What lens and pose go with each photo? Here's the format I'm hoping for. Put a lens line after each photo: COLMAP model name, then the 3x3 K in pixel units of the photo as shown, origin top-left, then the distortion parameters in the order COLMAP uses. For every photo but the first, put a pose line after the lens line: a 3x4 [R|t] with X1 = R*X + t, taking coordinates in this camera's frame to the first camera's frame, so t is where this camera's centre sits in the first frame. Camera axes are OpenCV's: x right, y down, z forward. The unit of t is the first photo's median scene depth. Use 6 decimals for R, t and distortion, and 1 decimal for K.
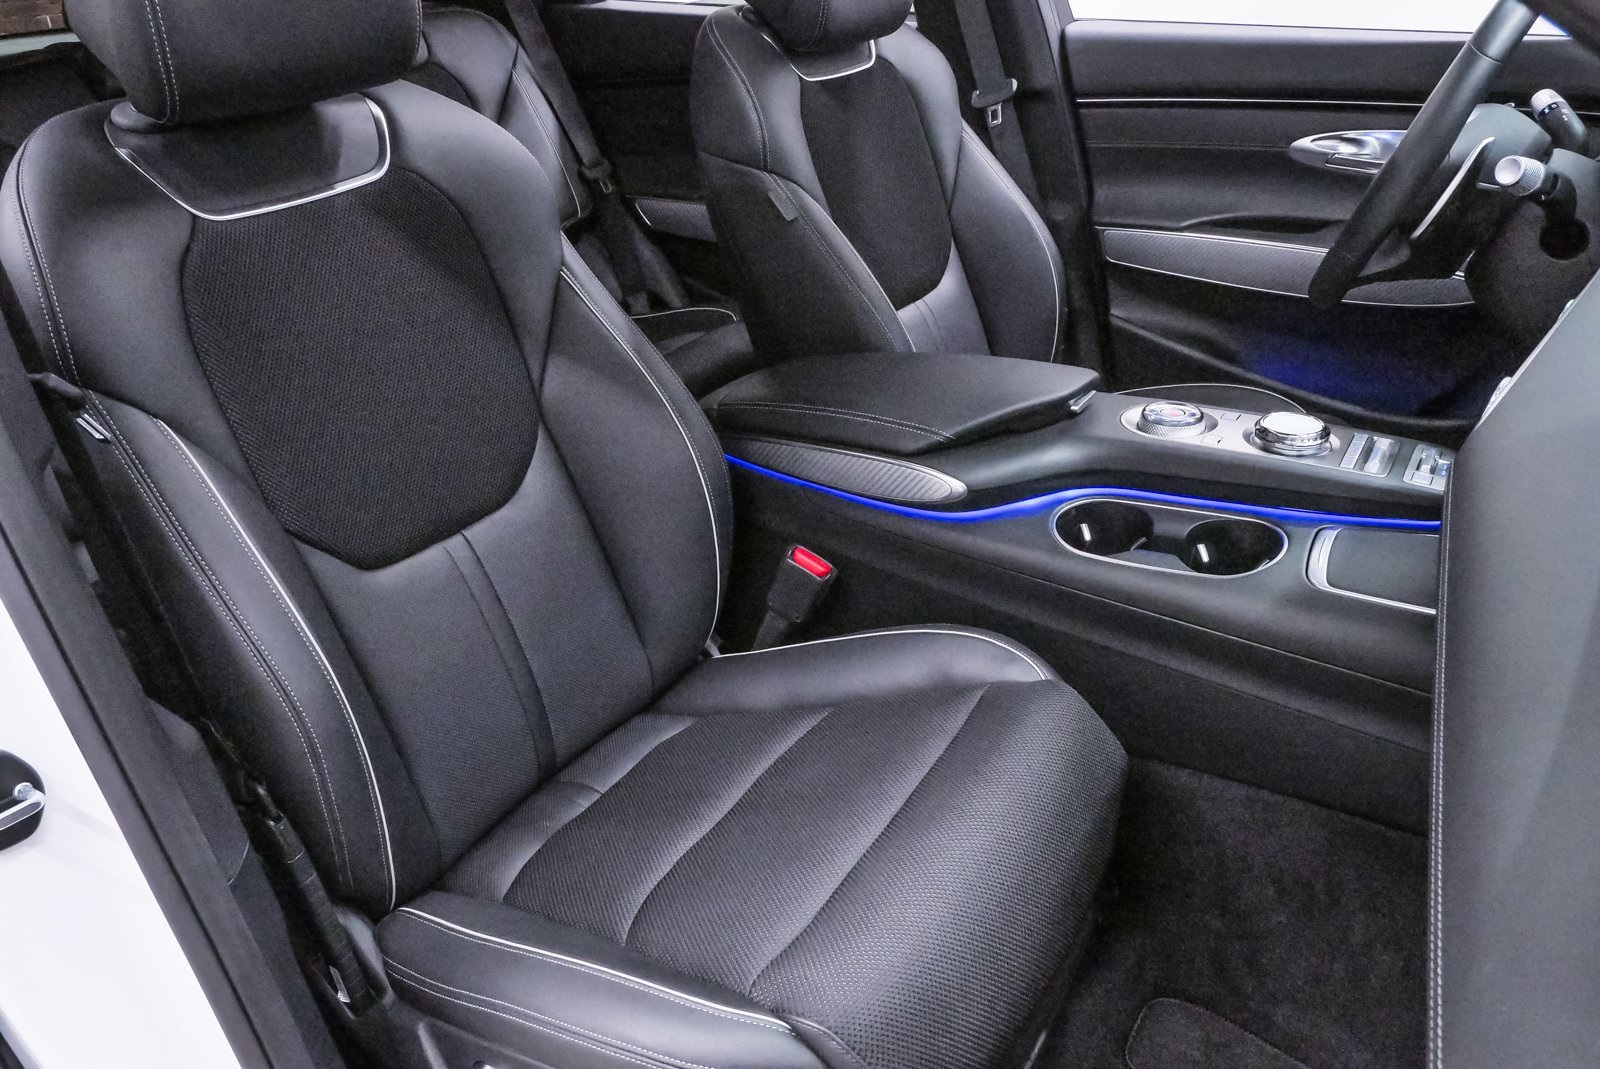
lens RADIAL K [[1174.3, 0, 800.0], [0, 1174.3, 534.5], [0, 0, 1]] dist [-0.058531, 0.000712]
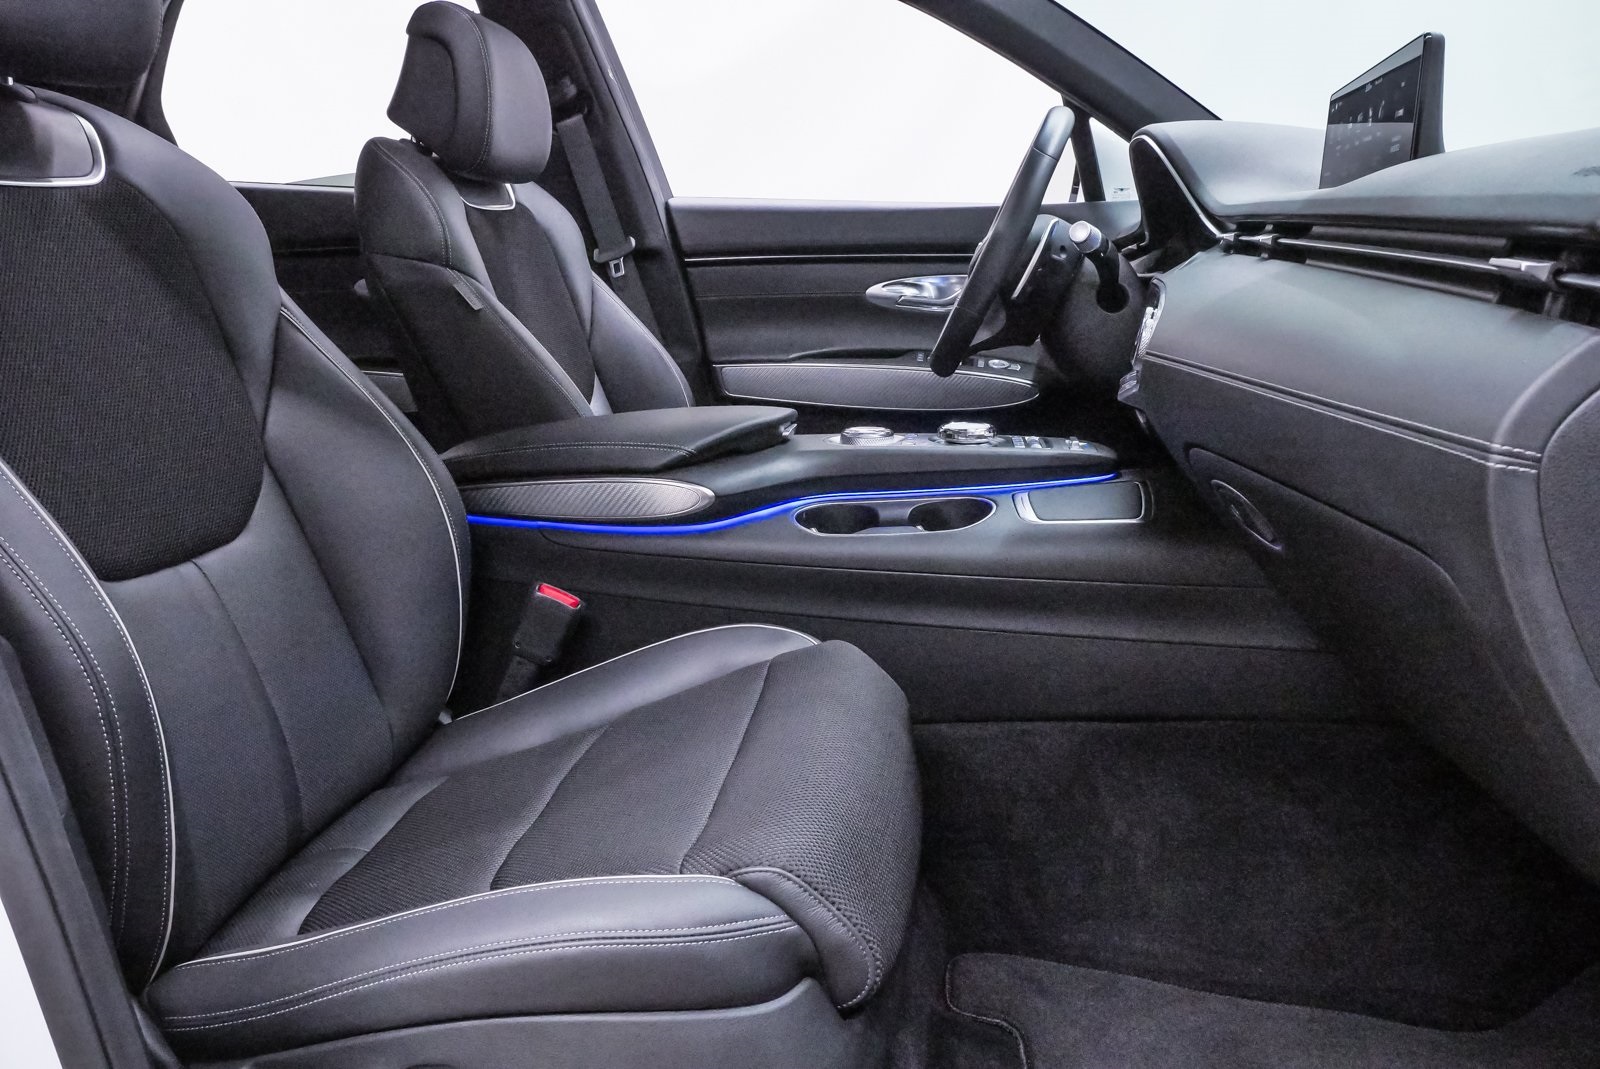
lens RADIAL K [[1153.3, 0, 800.0], [0, 1153.3, 534.5], [0, 0, 1]] dist [-0.039978, -0.001374]
pose [[0.910527, -0.055803, 0.409667, -0.197066], [0.155346, 0.964424, -0.213903, 0.209933], [-0.383156, 0.258404, 0.886802, 0.037346]]
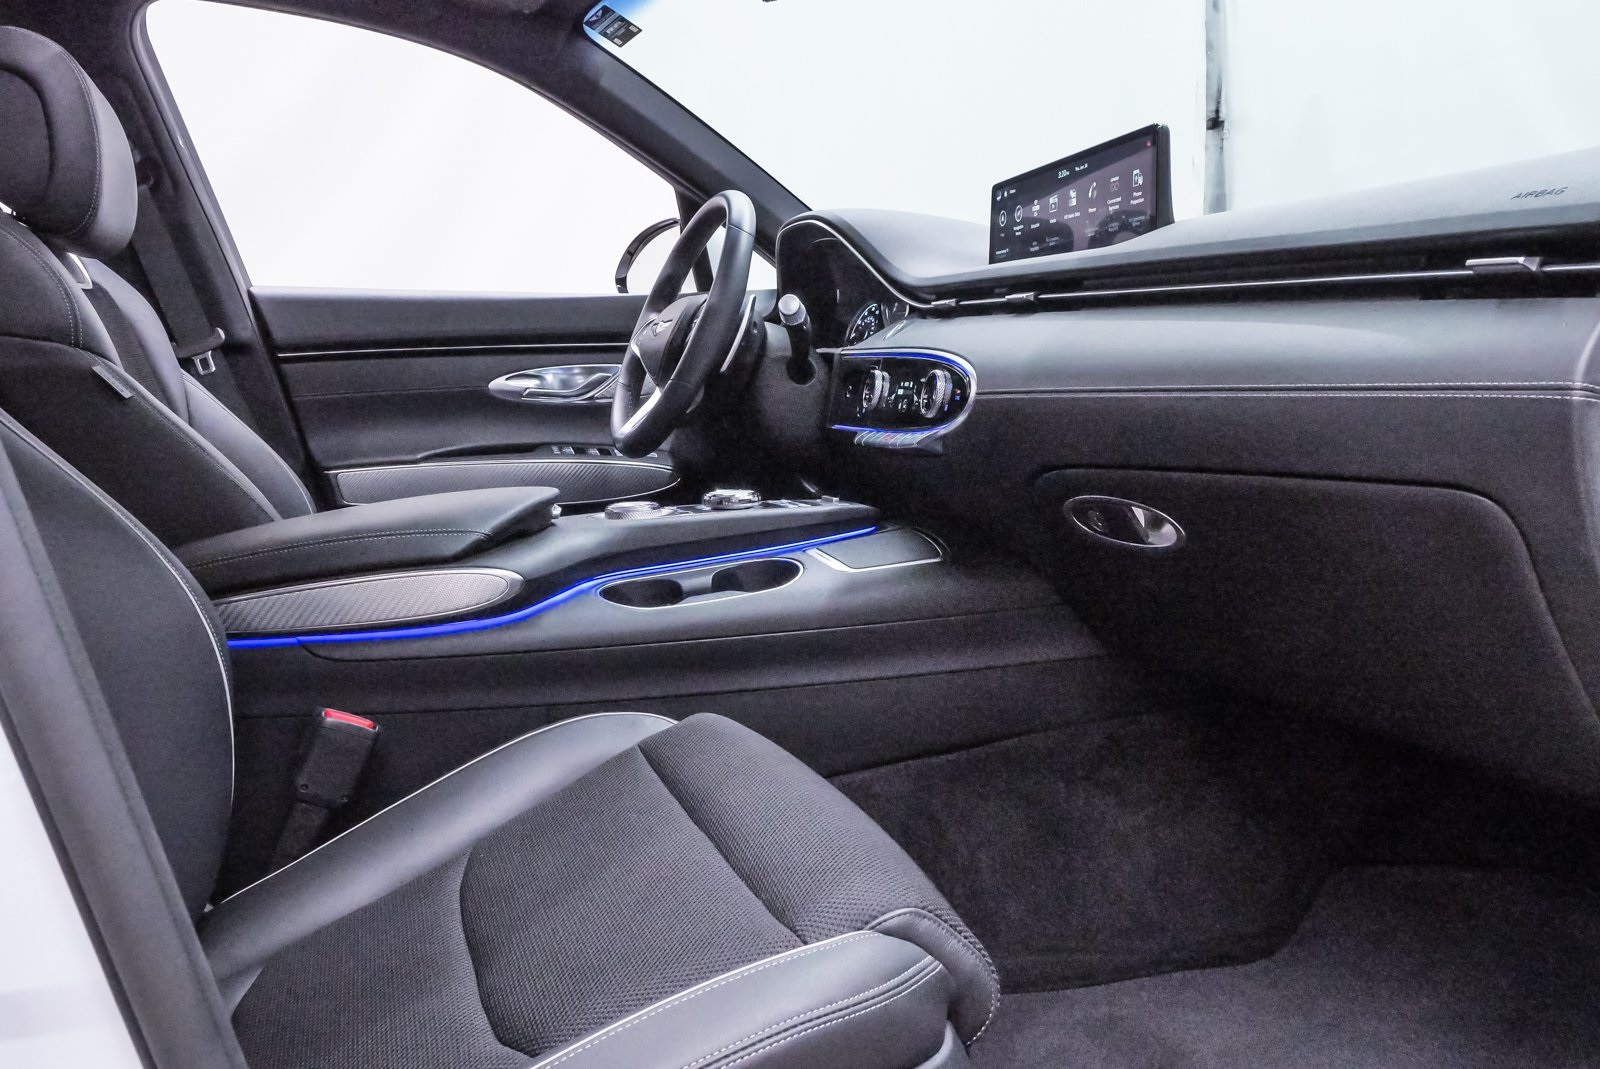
lens RADIAL K [[1176.0, 0, 800.0], [0, 1176.0, 534.5], [0, 0, 1]] dist [-0.040096, 0.008950]
pose [[0.605019, -0.079031, 0.792279, -0.429829], [0.363980, 0.912455, -0.186933, 0.170690], [-0.708146, 0.401472, 0.580818, 0.234840]]
